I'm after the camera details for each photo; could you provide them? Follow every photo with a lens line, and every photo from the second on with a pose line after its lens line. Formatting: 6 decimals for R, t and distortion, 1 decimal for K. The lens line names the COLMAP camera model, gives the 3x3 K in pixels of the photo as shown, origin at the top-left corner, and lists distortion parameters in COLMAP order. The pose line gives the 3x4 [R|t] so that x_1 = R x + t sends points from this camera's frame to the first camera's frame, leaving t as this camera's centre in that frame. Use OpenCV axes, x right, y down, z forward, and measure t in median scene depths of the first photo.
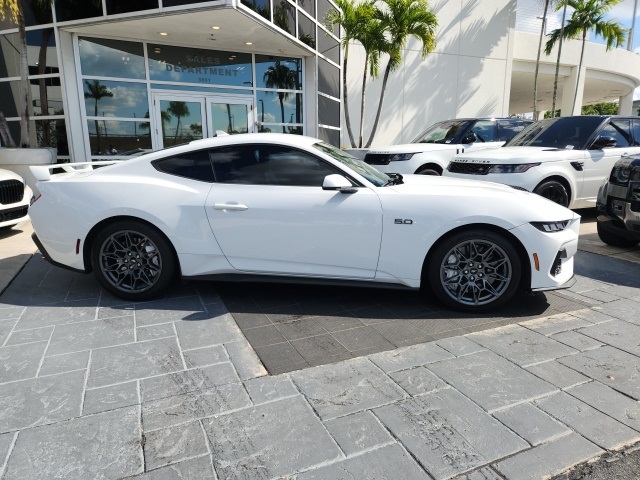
lens RADIAL K [[429.5, 0, 326.5], [0, 429.5, 233.8], [0, 0, 1]] dist [0.070800, -0.060446]
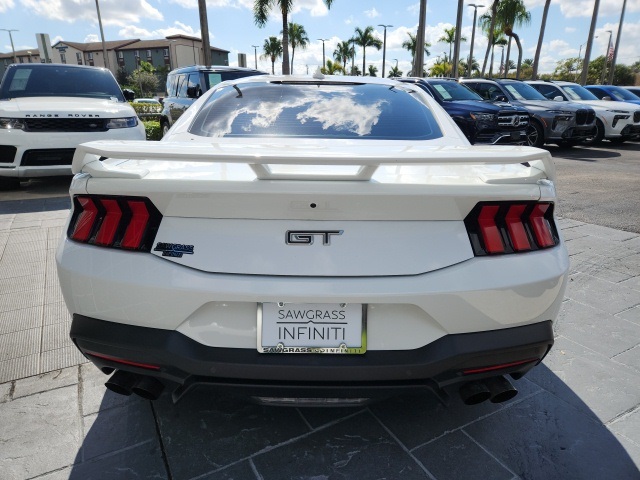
lens RADIAL K [[429.5, 0, 318.4], [0, 429.5, 239.4], [0, 0, 1]] dist [0.070800, -0.060446]
pose [[-0.076250, -0.293199, 0.953006, -1.086586], [0.192137, 0.933555, 0.302587, -0.237933], [-0.978401, 0.206180, -0.014850, 1.313695]]
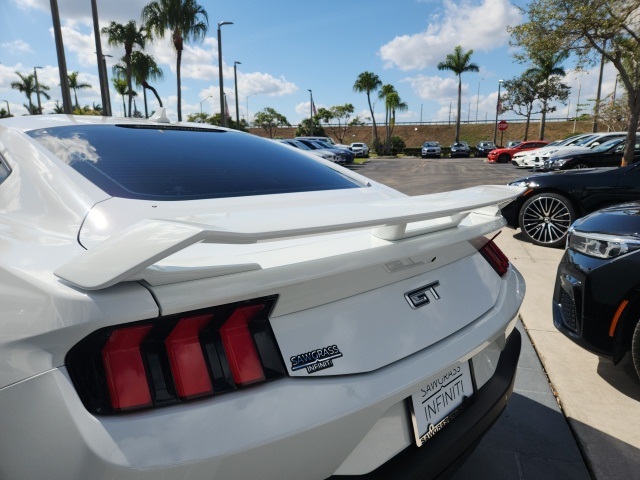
lens RADIAL K [[429.5, 0, 324.7], [0, 429.5, 242.4], [0, 0, 1]] dist [0.070800, -0.060446]
pose [[-0.757820, -0.125474, 0.640285, -0.888714], [0.138160, 0.928221, 0.345422, -0.294276], [-0.637668, 0.350230, -0.686089, 1.577840]]
